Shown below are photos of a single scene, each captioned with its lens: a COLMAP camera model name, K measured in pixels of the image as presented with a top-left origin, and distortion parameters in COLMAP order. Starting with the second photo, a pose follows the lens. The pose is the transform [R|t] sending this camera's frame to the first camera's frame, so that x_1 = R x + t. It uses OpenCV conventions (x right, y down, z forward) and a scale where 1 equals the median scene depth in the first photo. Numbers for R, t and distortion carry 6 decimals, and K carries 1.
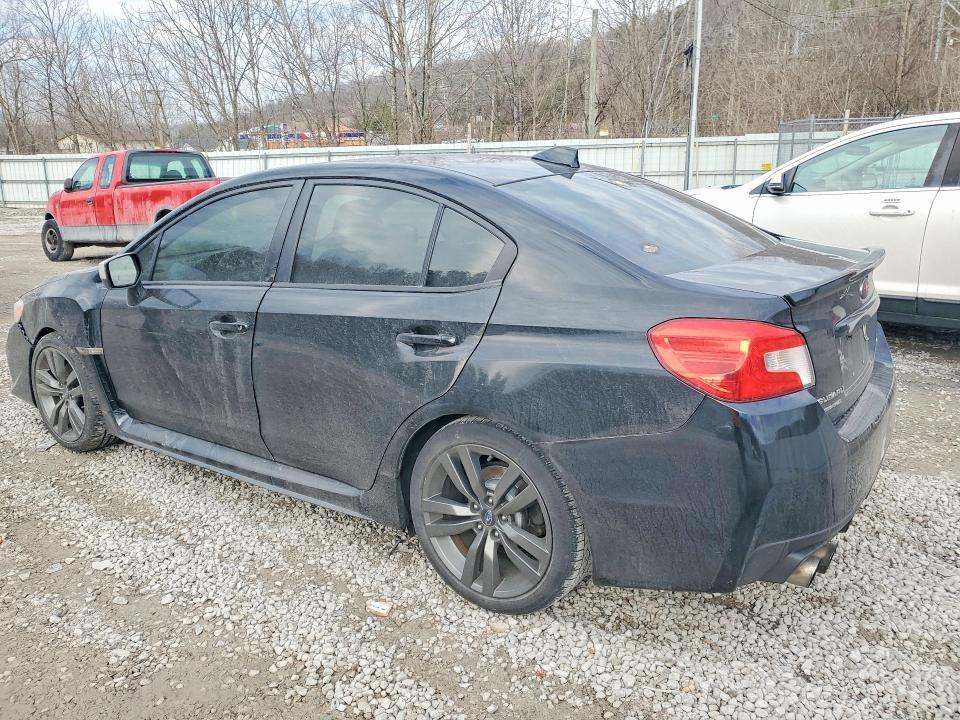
lens RADIAL K [[643.9, 0, 485.9], [0, 643.9, 354.6], [0, 0, 1]] dist [0.080353, -0.063304]
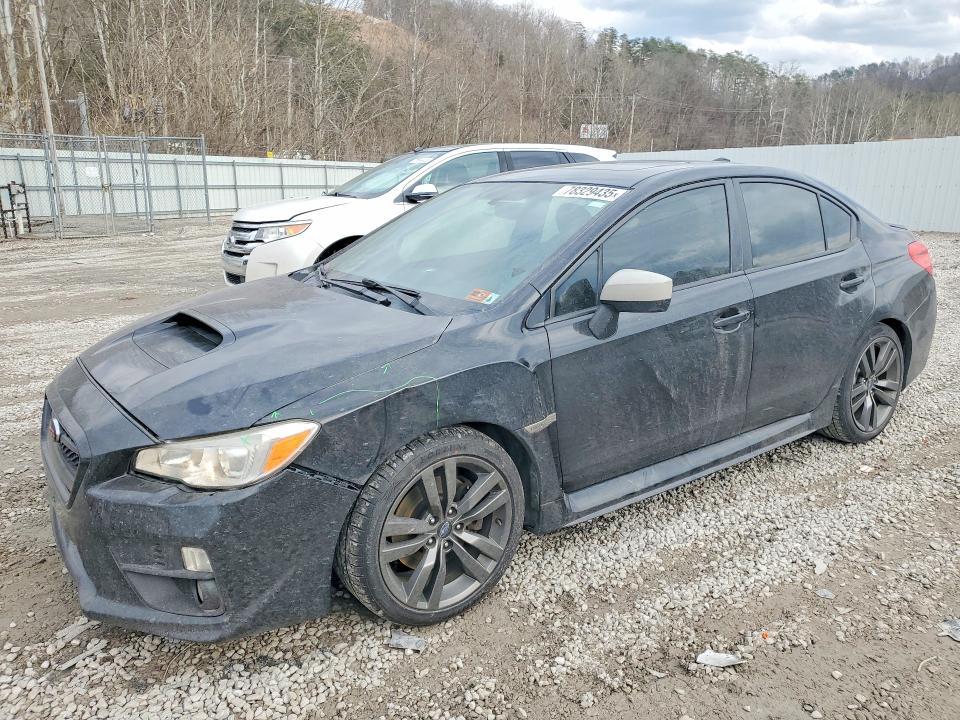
lens RADIAL K [[643.9, 0, 485.9], [0, 643.9, 354.6], [0, 0, 1]] dist [0.080353, -0.063304]
pose [[0.410642, -0.203706, 0.888750, -1.295422], [0.268585, 0.958501, 0.095595, -0.168771], [-0.871341, 0.199450, 0.448313, 0.754609]]
